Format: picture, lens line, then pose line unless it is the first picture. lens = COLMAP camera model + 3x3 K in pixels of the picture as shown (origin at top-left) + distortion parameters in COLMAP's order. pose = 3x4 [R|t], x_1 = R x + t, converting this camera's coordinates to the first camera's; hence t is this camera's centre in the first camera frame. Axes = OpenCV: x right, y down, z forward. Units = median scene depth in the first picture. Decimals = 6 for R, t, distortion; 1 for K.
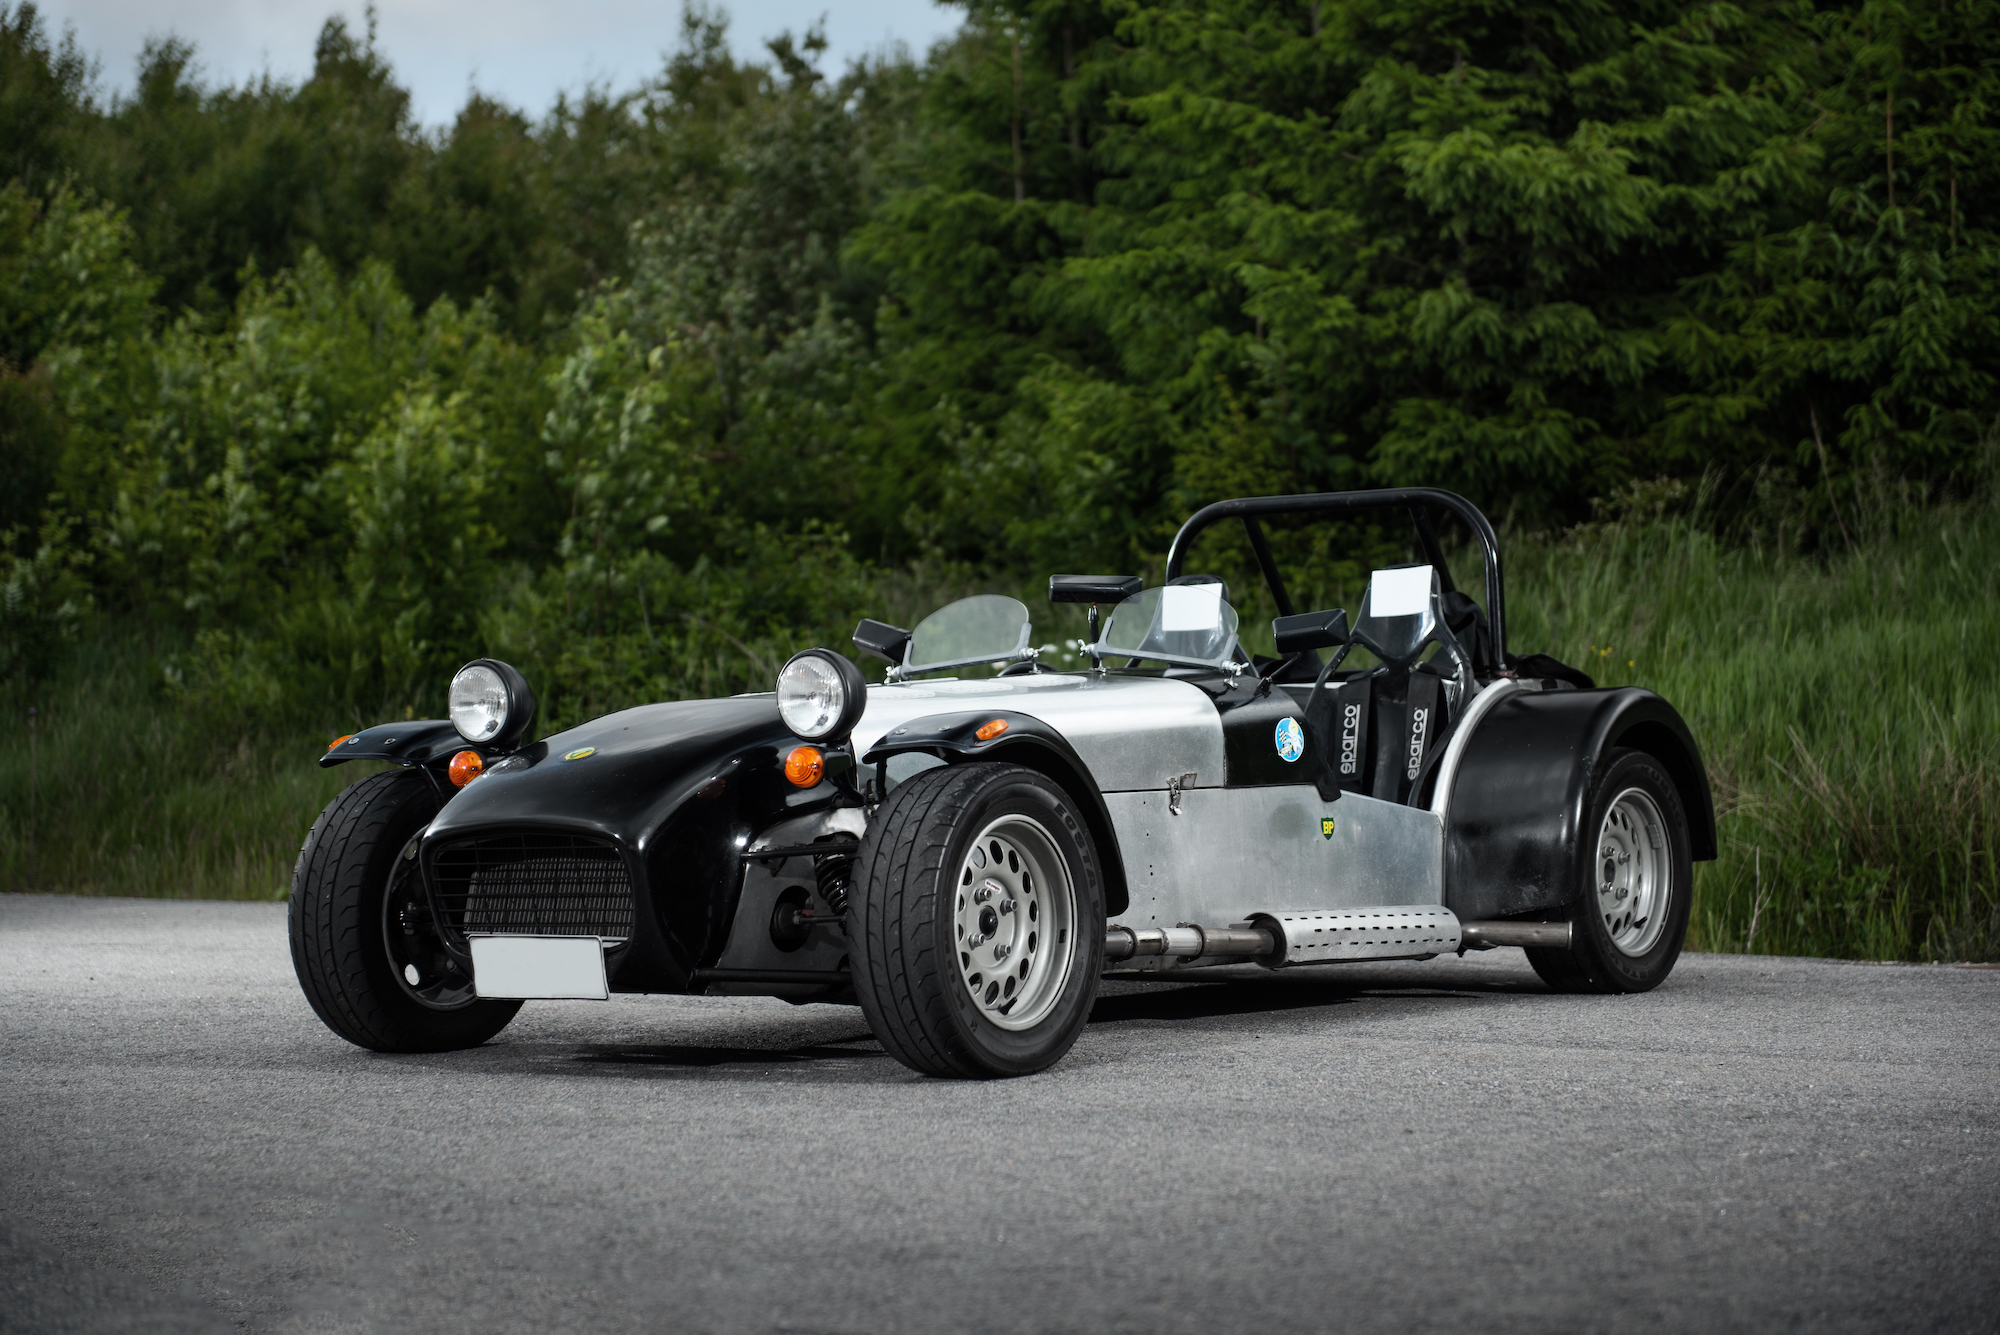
lens RADIAL K [[3739.0, 0, 1000.0], [0, 3739.0, 667.5], [0, 0, 1]] dist [0.002464, -0.030736]
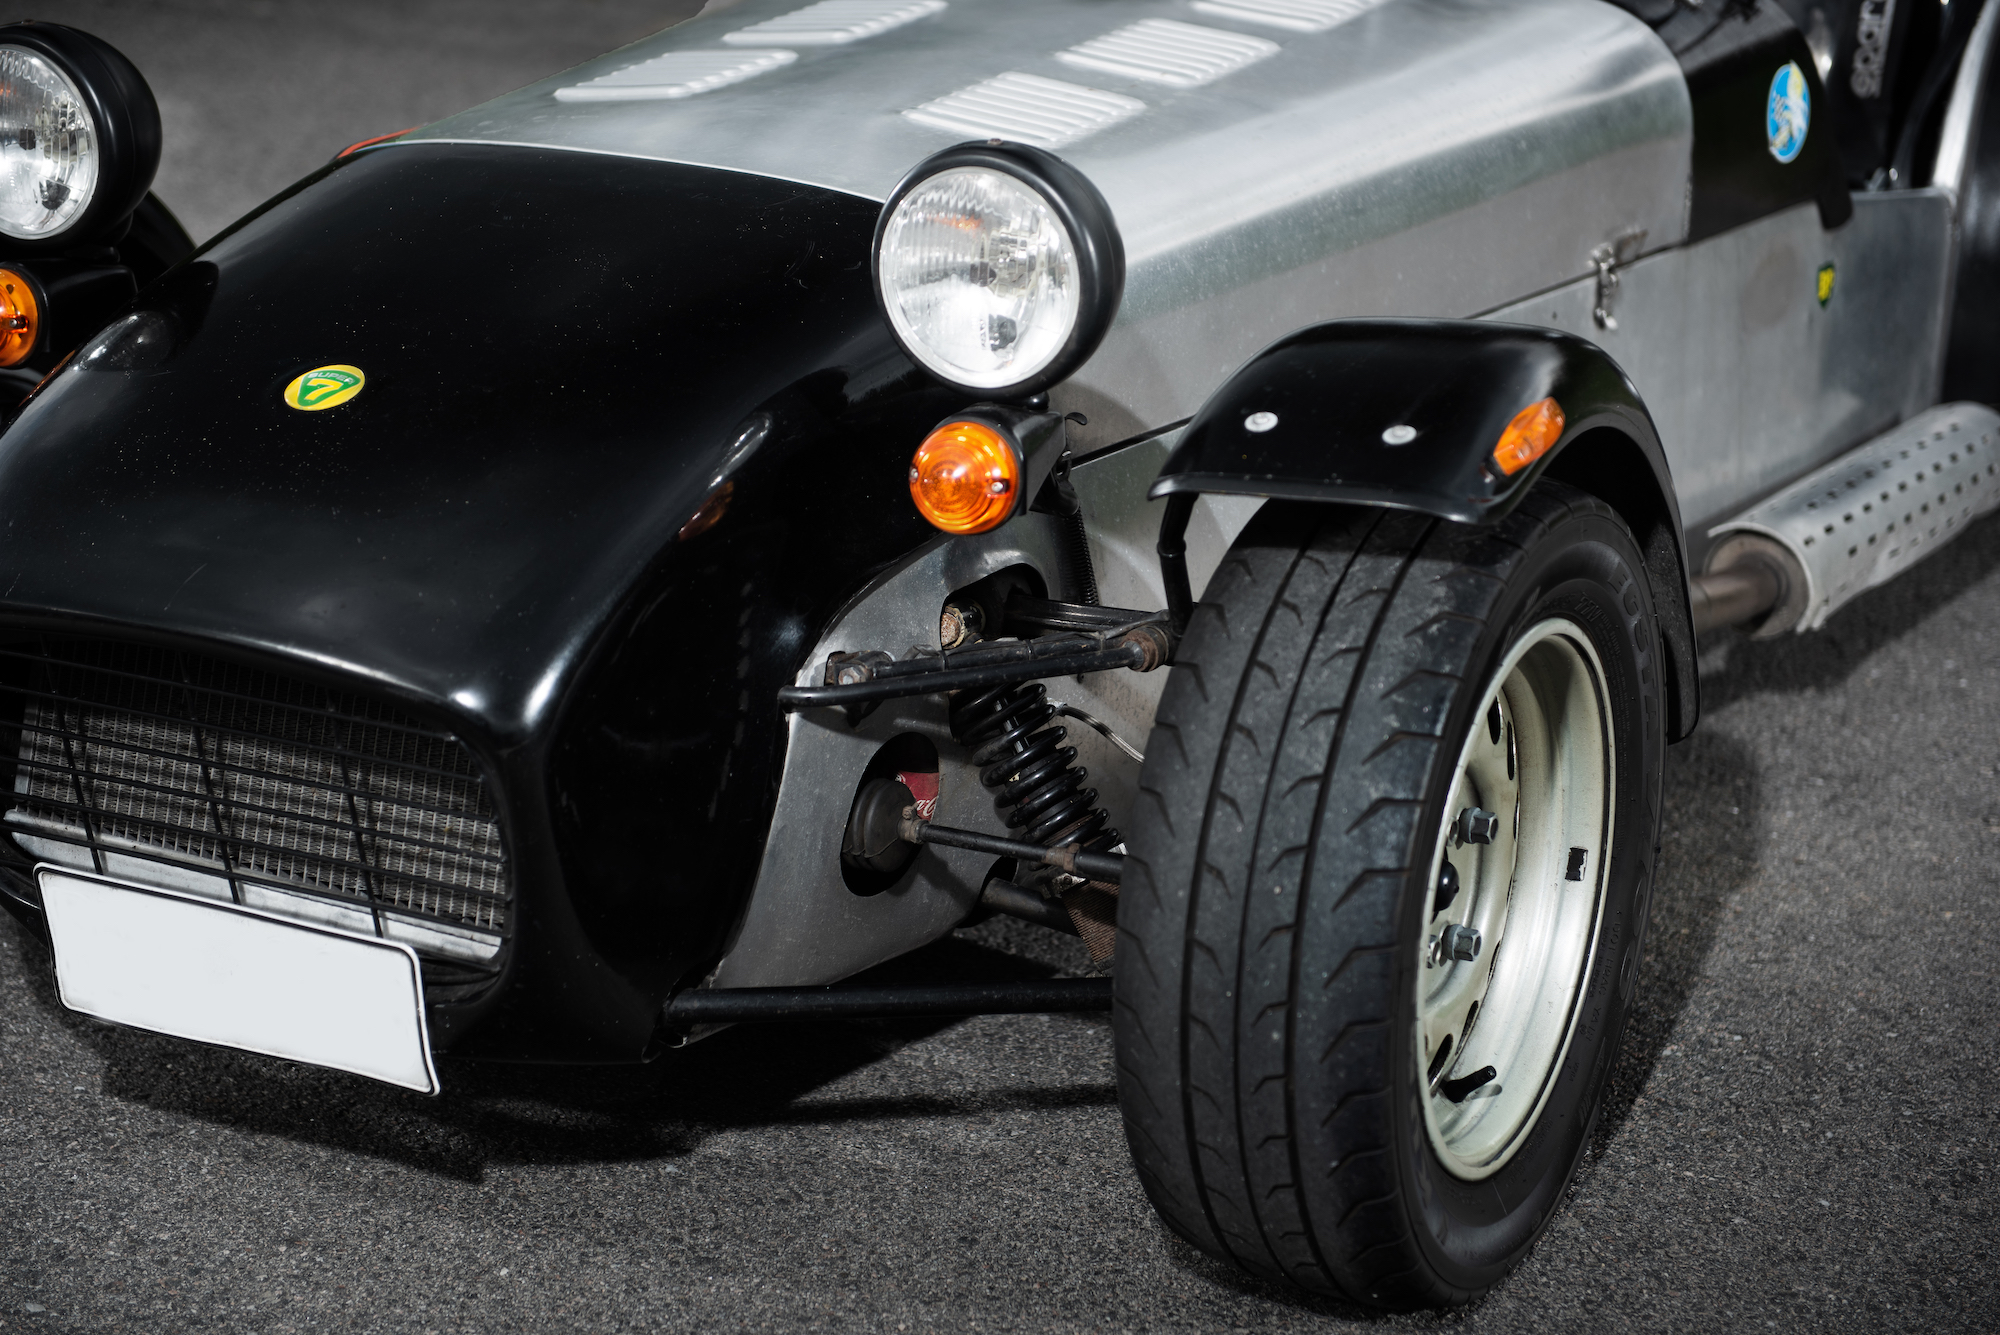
lens RADIAL K [[3739.0, 0, 1000.0], [0, 3739.0, 667.5], [0, 0, 1]] dist [0.002464, -0.030736]
pose [[0.990417, -0.002884, 0.138077, -0.101132], [-0.043236, 0.943049, 0.329832, -0.077988], [-0.131165, -0.332641, 0.933887, 0.664491]]
